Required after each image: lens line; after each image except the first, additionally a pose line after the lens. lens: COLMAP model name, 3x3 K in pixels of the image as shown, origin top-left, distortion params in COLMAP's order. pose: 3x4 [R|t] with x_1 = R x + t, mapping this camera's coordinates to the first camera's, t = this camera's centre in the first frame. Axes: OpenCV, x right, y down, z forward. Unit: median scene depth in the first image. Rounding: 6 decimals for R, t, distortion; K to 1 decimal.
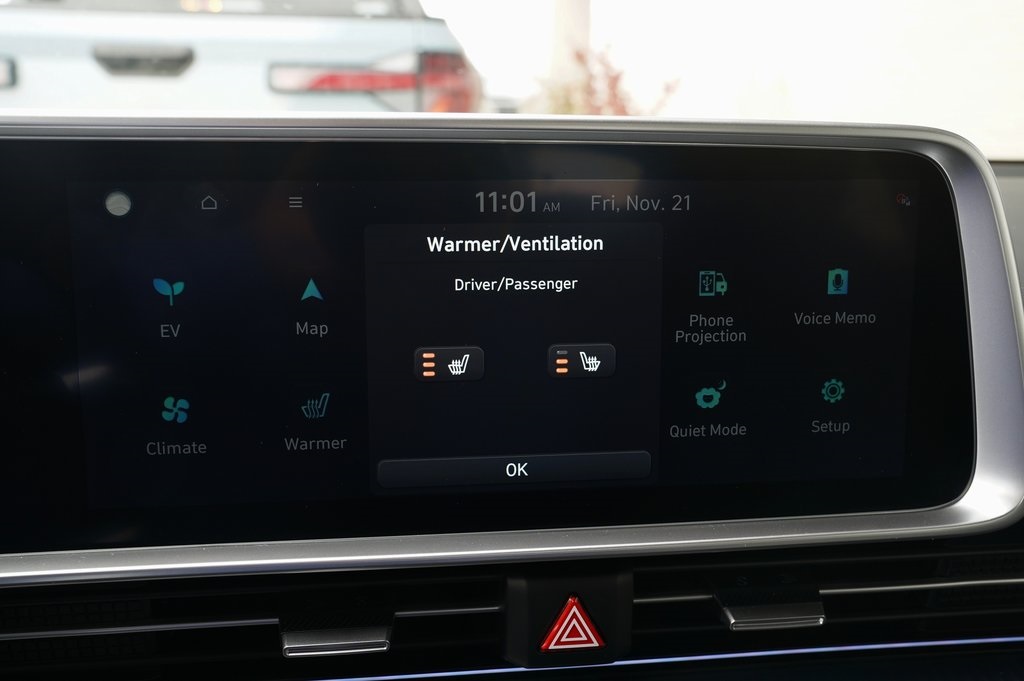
lens RADIAL K [[967.8, 0, 509.9], [0, 967.8, 336.6], [0, 0, 1]] dist [0.003193, 0.000000]
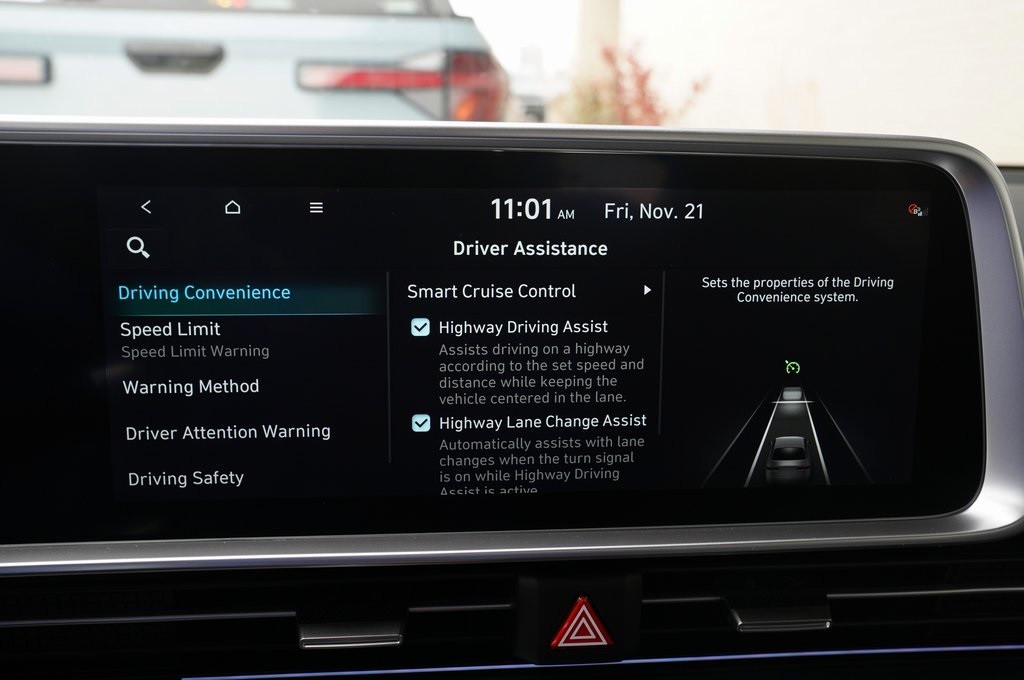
lens RADIAL K [[967.8, 0, 509.3], [0, 967.8, 341.2], [0, 0, 1]] dist [0.003193, 0.000000]
pose [[0.999570, 0.013070, -0.026255, 0.011233], [-0.012893, 0.999893, 0.006923, -0.006175], [0.026343, -0.006582, 0.999631, -0.021369]]
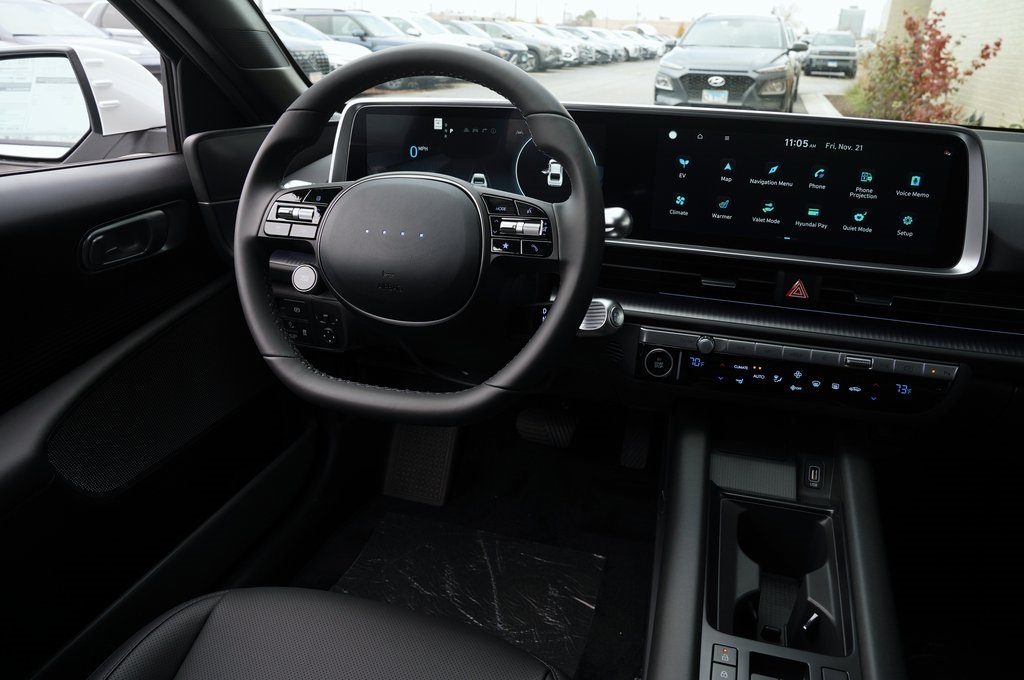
lens RADIAL K [[700.3, 0, 516.7], [0, 700.3, 337.1], [0, 0, 1]] dist [-0.107979, 0.054588]
pose [[0.909985, 0.163745, -0.380940, 0.108229], [-0.102078, 0.978914, 0.176940, 0.156627], [0.401880, -0.122127, 0.907512, -1.290591]]
